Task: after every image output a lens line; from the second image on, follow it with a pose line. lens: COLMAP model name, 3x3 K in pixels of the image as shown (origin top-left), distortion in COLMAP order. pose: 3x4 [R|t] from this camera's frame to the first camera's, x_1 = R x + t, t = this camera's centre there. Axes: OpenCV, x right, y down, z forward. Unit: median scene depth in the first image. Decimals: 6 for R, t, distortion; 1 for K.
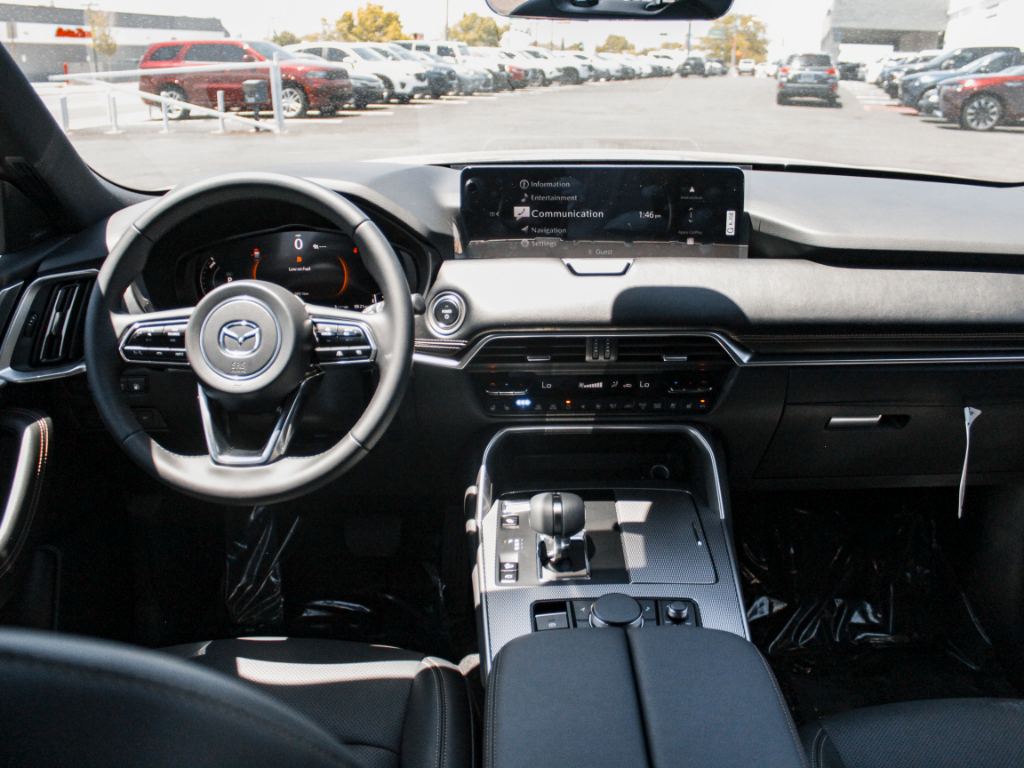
lens RADIAL K [[917.6, 0, 512.0], [0, 917.6, 384.0], [0, 0, 1]] dist [-0.195669, 0.194831]
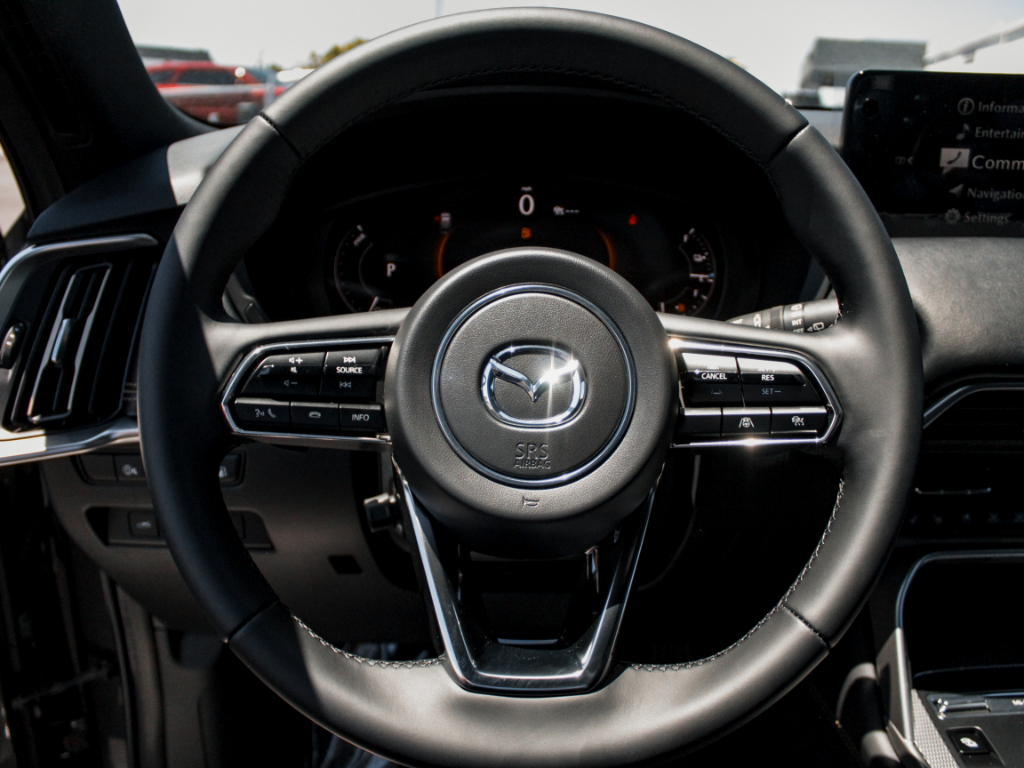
lens RADIAL K [[917.6, 0, 512.0], [0, 917.6, 384.0], [0, 0, 1]] dist [-0.195669, 0.194831]
pose [[0.999599, 0.014533, 0.024320, -0.288186], [-0.013563, 0.999124, -0.039577, -0.030553], [-0.024874, 0.039232, 0.998921, 0.522333]]
